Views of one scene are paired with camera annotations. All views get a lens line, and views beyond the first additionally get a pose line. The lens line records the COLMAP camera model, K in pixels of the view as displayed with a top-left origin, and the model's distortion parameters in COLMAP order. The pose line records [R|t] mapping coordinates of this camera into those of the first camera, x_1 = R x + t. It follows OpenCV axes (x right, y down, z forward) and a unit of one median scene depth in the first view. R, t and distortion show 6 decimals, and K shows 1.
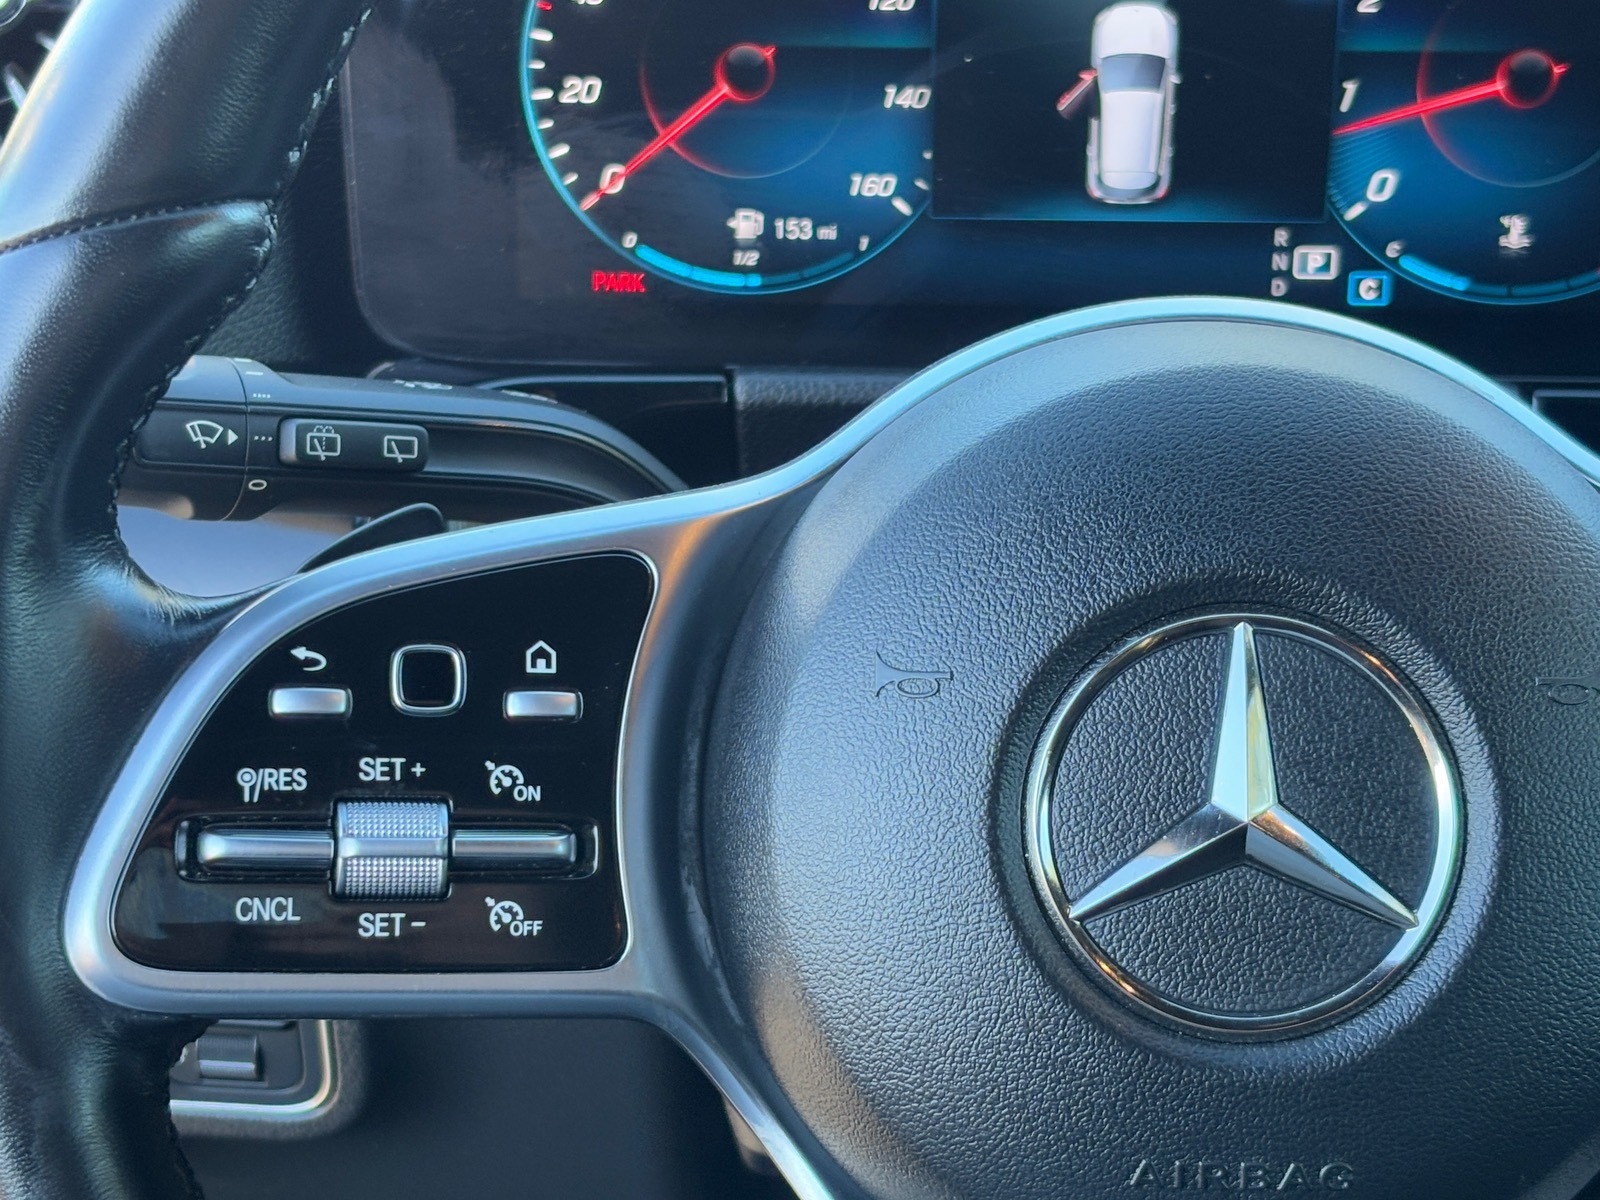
lens RADIAL K [[3099.5, 0, 740.0], [0, 3099.5, 626.6], [0, 0, 1]] dist [0.126948, 0.000000]
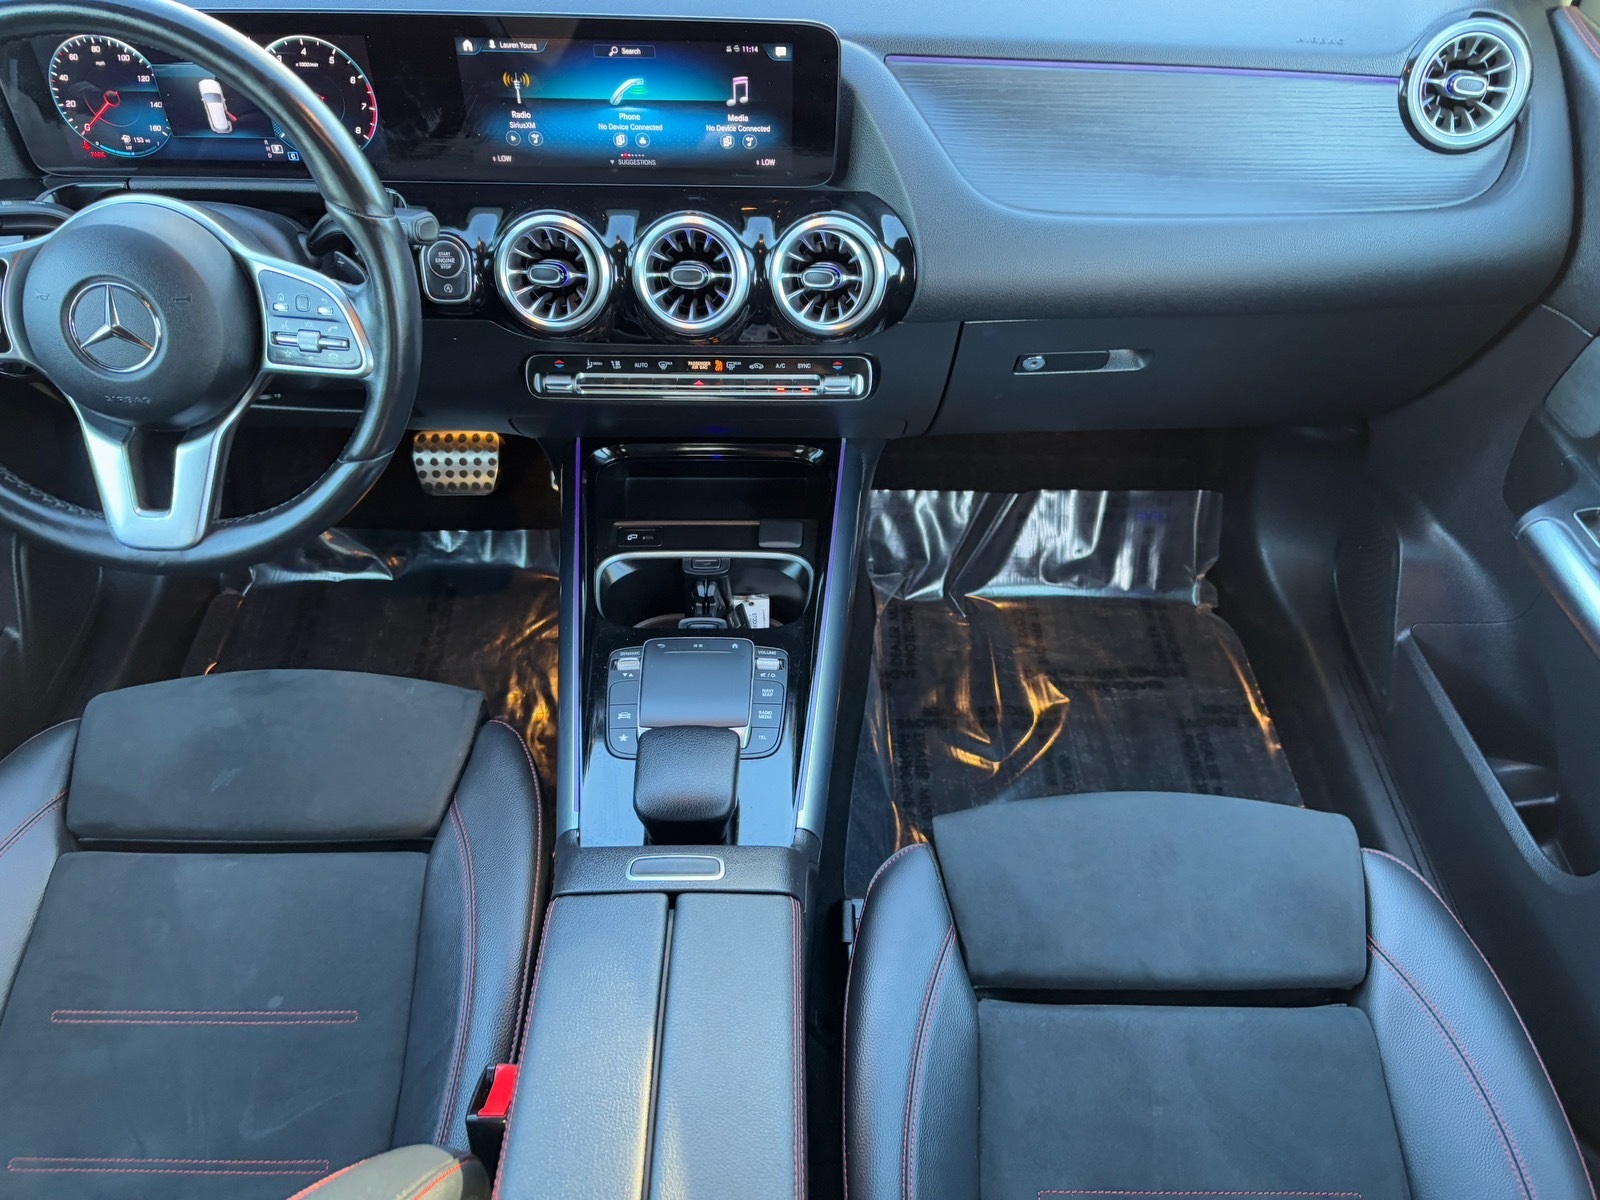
lens RADIAL K [[1227.7, 0, 802.4], [0, 1227.7, 608.9], [0, 0, 1]] dist [0.039280, -0.053221]
pose [[0.999308, -0.020815, 0.030813, 0.776842], [0.007617, 0.925660, 0.378279, -0.165051], [-0.036396, -0.377782, 0.925179, -0.648425]]
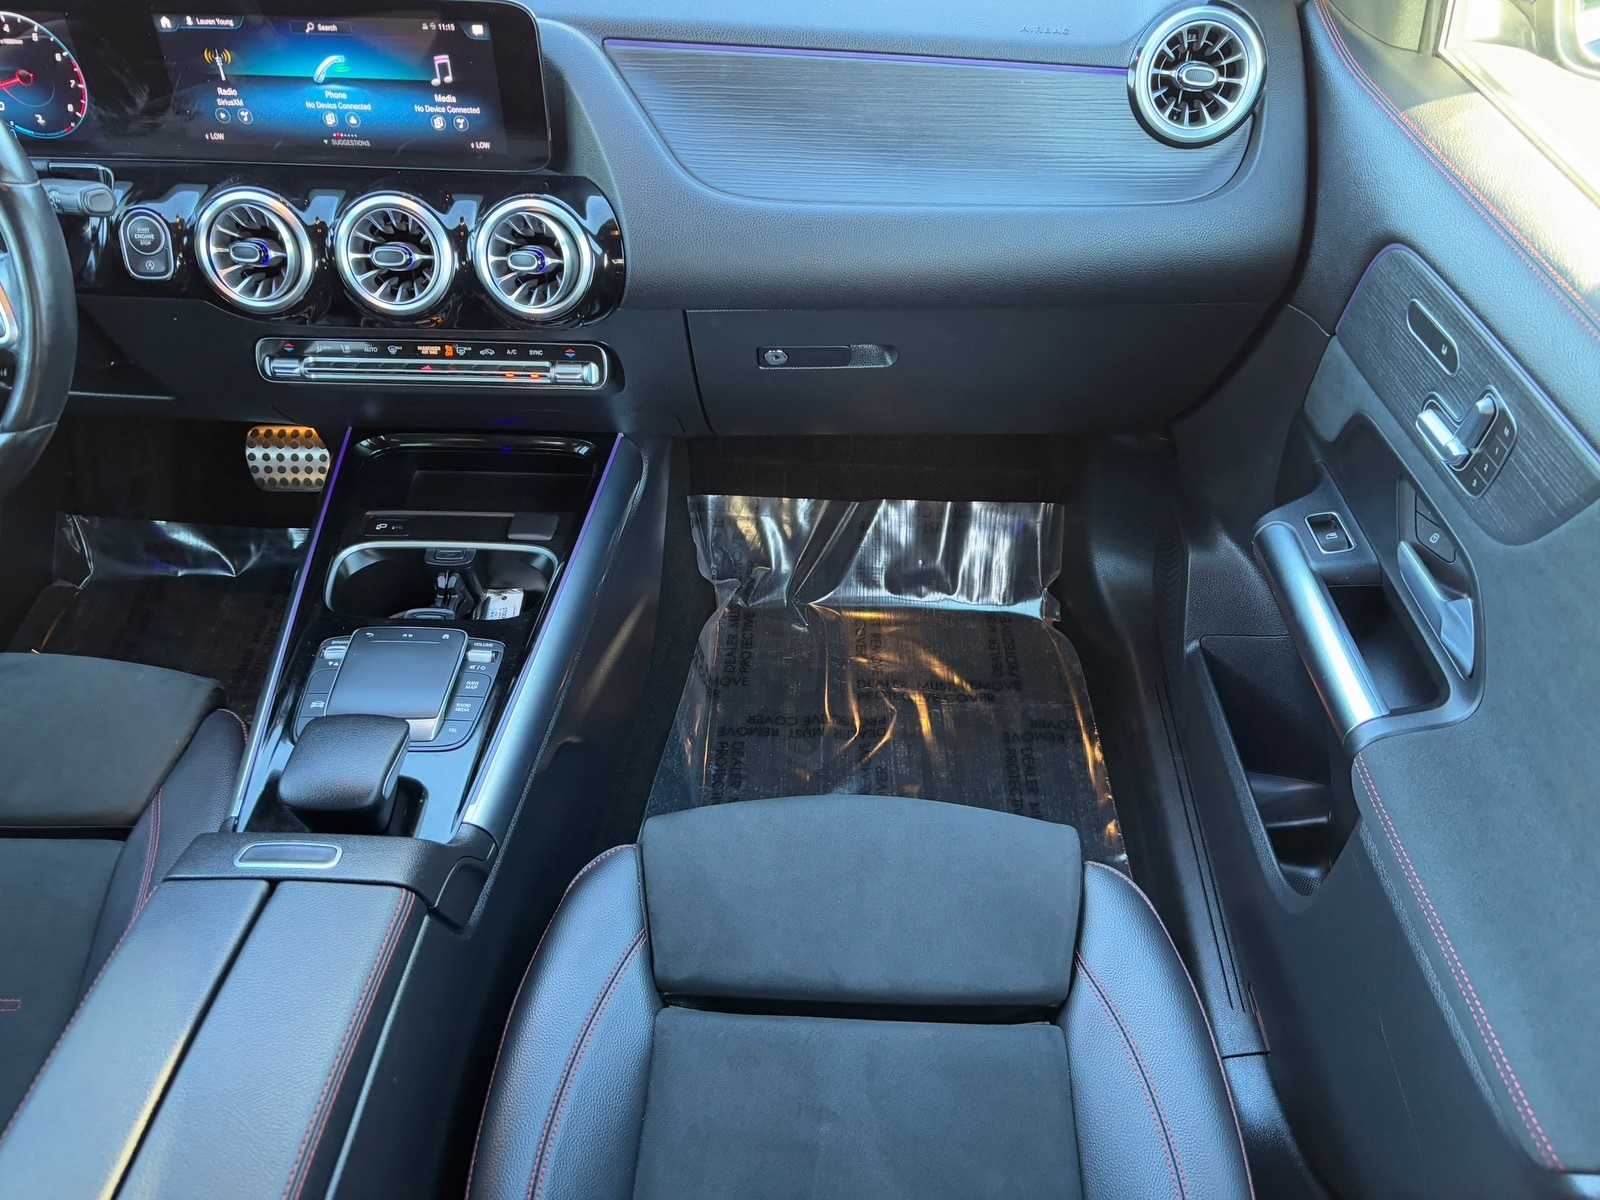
lens RADIAL K [[1227.7, 0, 817.5], [0, 1227.7, 603.5], [0, 0, 1]] dist [0.039280, -0.053221]
pose [[0.999965, 0.001923, 0.008088, 1.192487], [-0.004655, 0.935583, 0.353076, -0.108949], [-0.006888, -0.353101, 0.935560, -0.633763]]
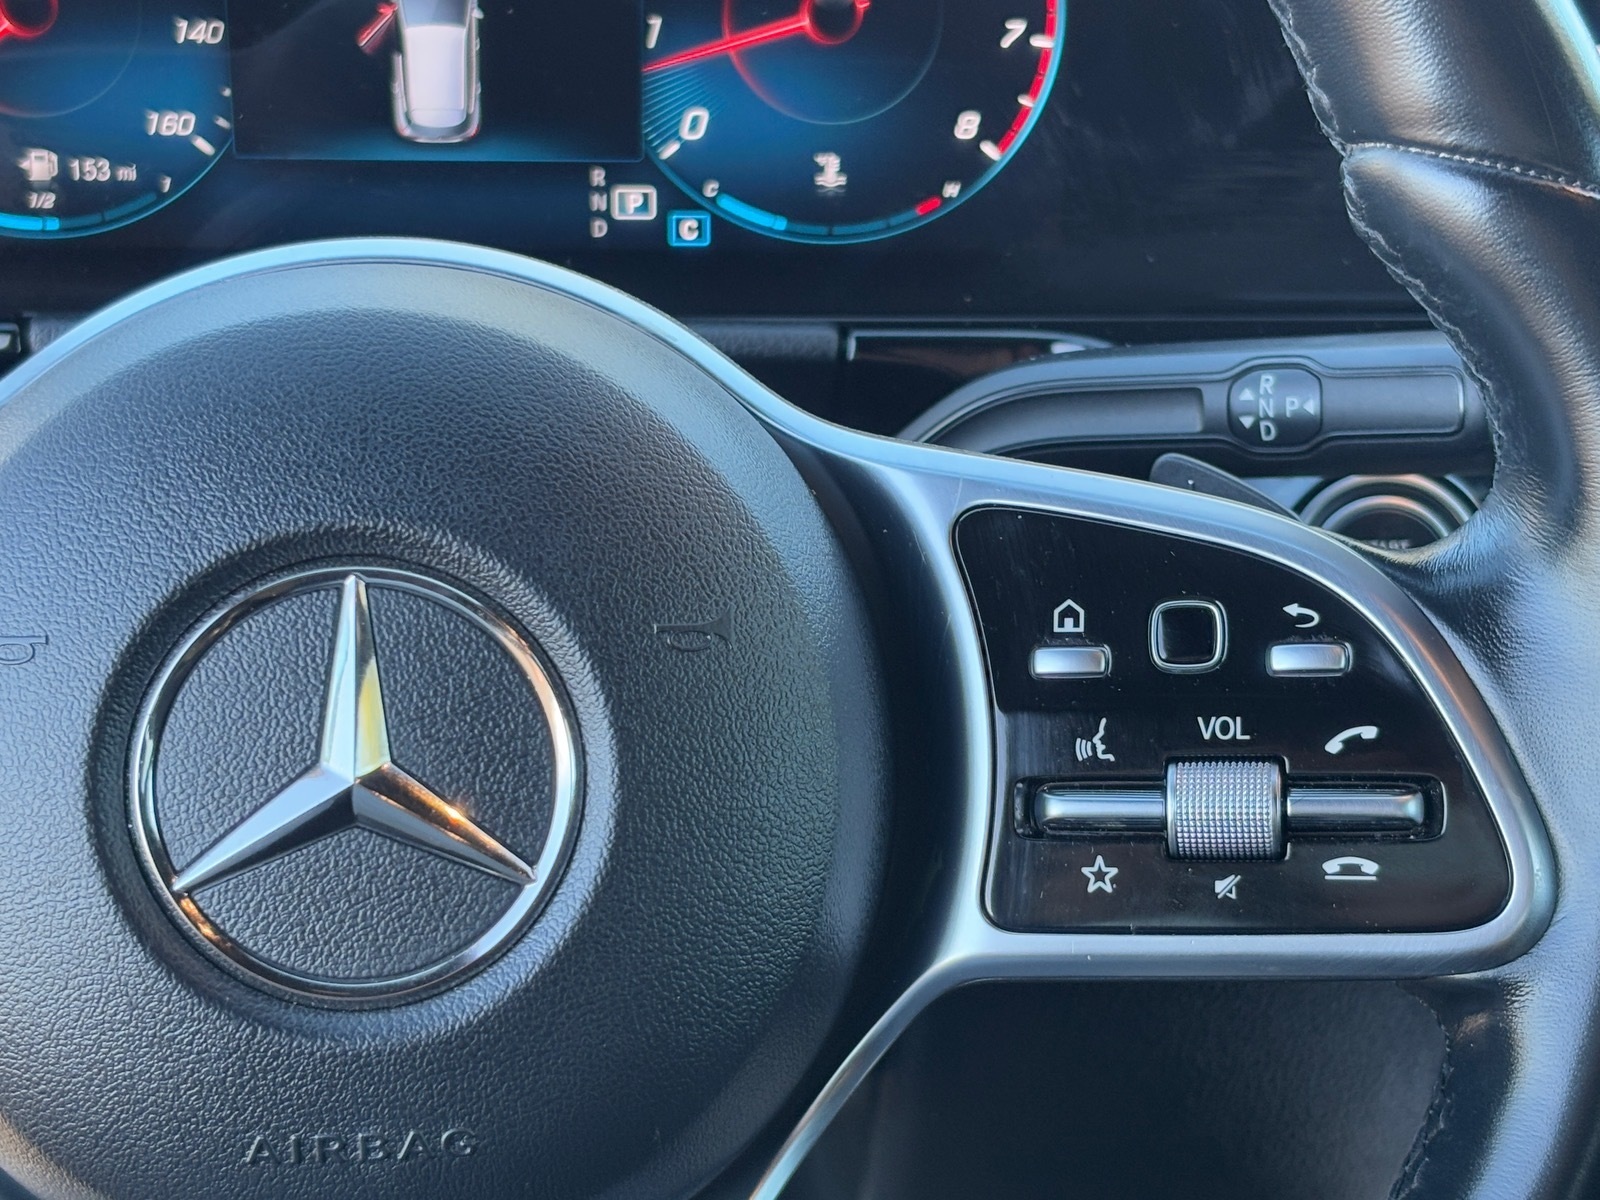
lens RADIAL K [[3099.5, 0, 840.8], [0, 3099.5, 643.4], [0, 0, 1]] dist [0.126948, 0.000000]
pose [[0.994281, -0.026936, 0.103338, 0.145314], [0.025224, 0.999523, 0.017832, 0.006511], [-0.103769, -0.015123, 0.994486, 0.015542]]
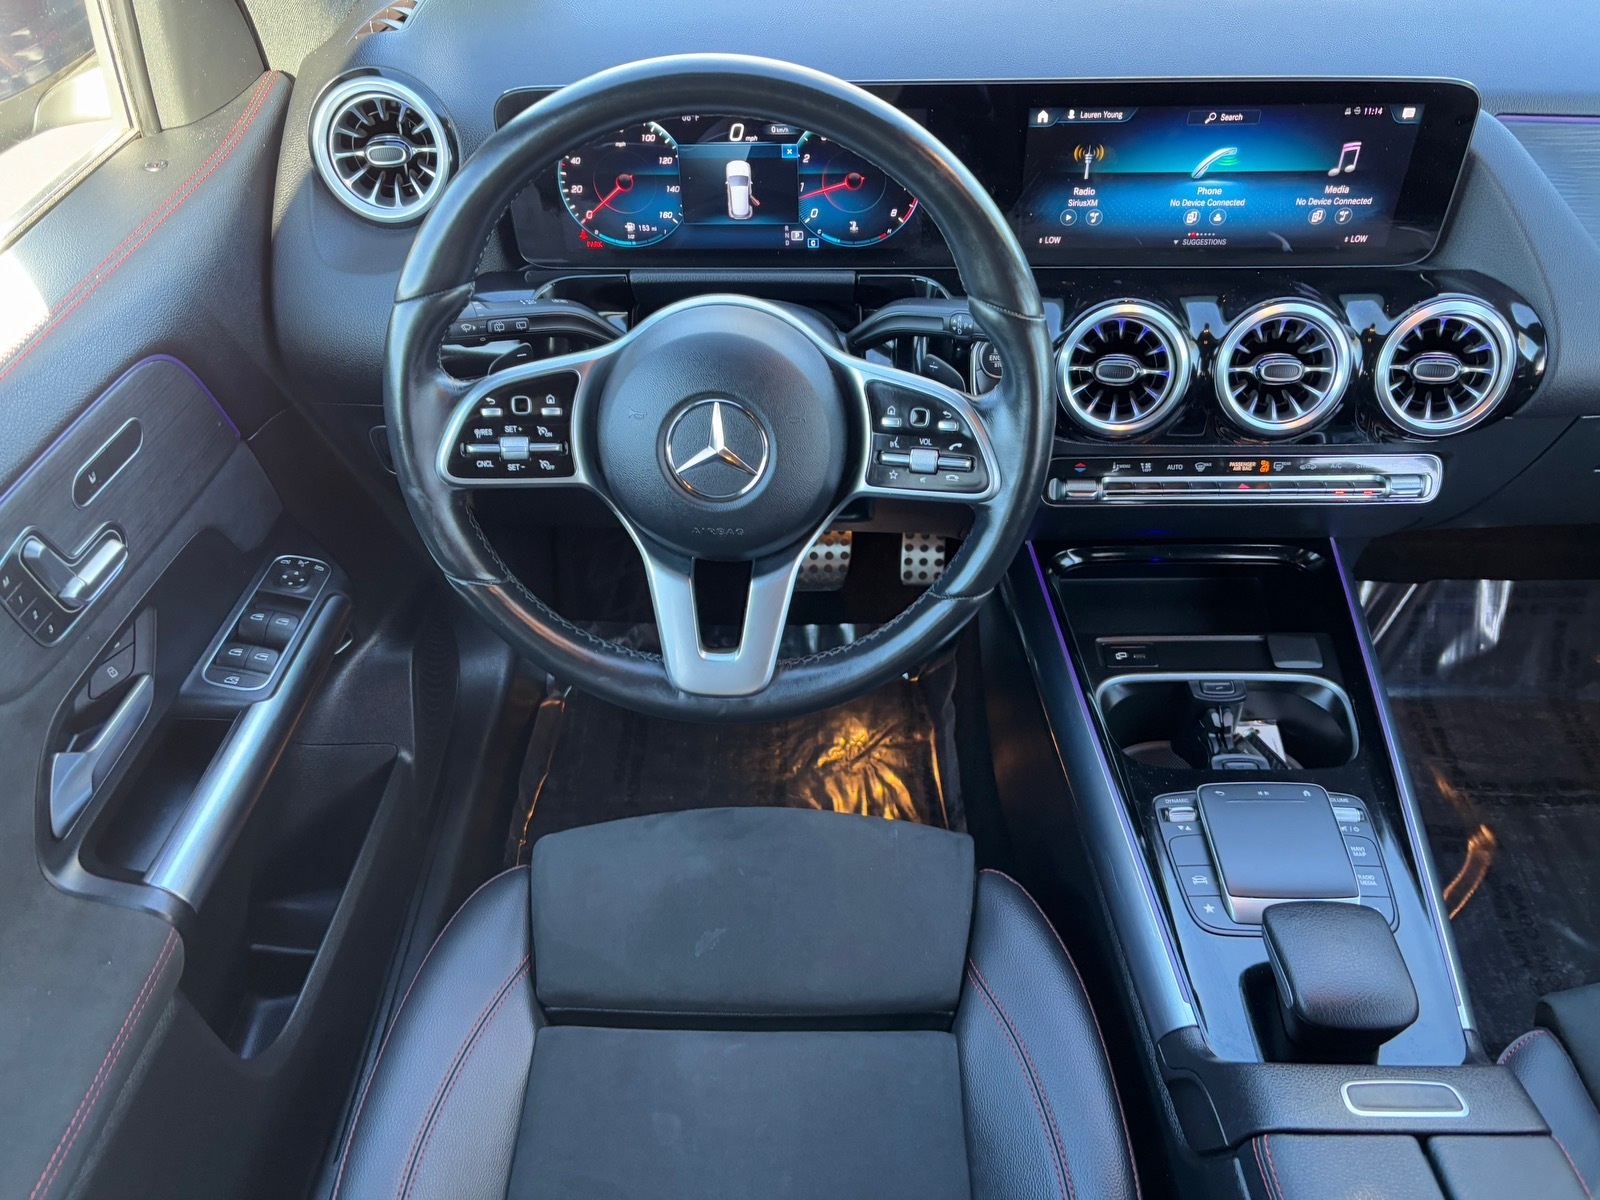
lens RADIAL K [[1227.7, 0, 804.4], [0, 1227.7, 606.5], [0, 0, 1]] dist [0.039280, -0.053221]
pose [[0.999650, -0.024092, -0.010910, 0.199136], [0.026370, 0.939412, 0.341775, -0.197737], [0.002015, -0.341943, 0.939719, -0.409990]]
